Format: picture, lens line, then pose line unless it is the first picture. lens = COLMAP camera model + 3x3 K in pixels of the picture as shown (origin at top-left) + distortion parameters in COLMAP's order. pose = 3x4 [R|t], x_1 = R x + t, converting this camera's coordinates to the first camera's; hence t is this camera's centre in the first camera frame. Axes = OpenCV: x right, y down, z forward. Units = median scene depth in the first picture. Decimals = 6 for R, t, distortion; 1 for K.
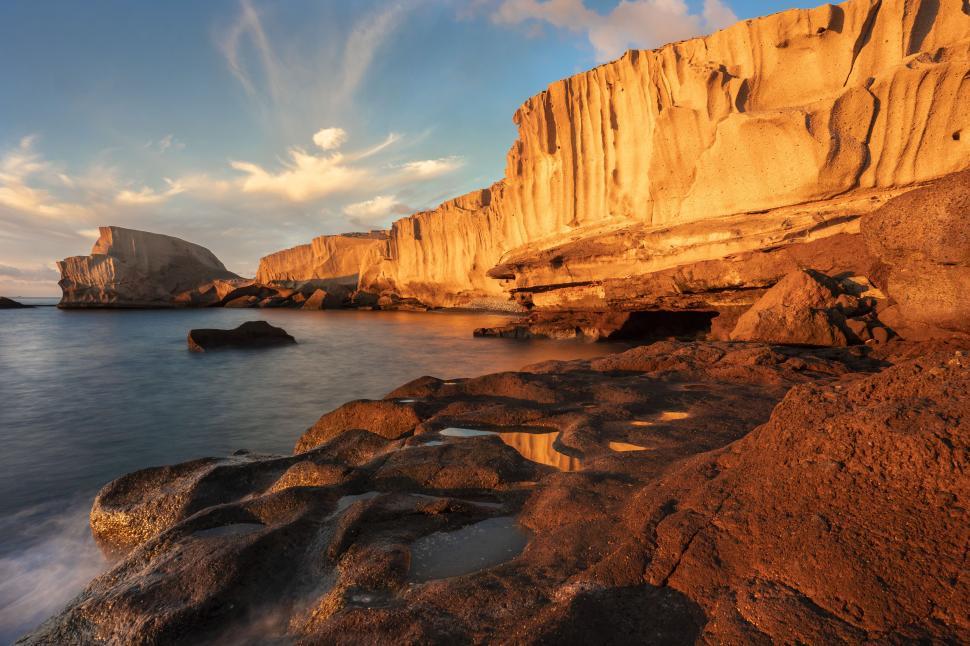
lens RADIAL K [[517.4, 0, 485.5], [0, 517.4, 324.1], [0, 0, 1]] dist [0.002943, -0.002644]
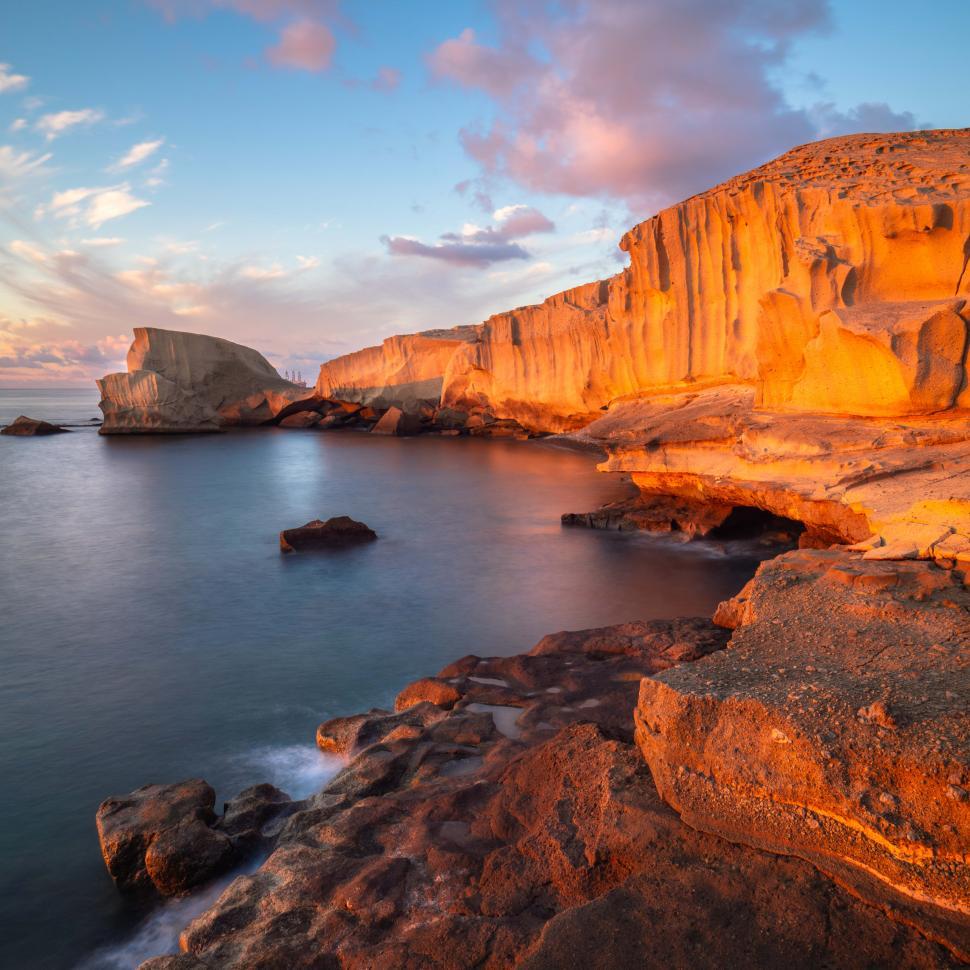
lens RADIAL K [[720.3, 0, 485.1], [0, 720.3, 484.2], [0, 0, 1]] dist [0.015236, 0.001731]
pose [[0.983211, 0.008999, -0.182249, 0.063096], [0.003723, 0.997586, 0.069344, -0.110492], [0.182433, -0.068858, 0.980804, -0.219431]]
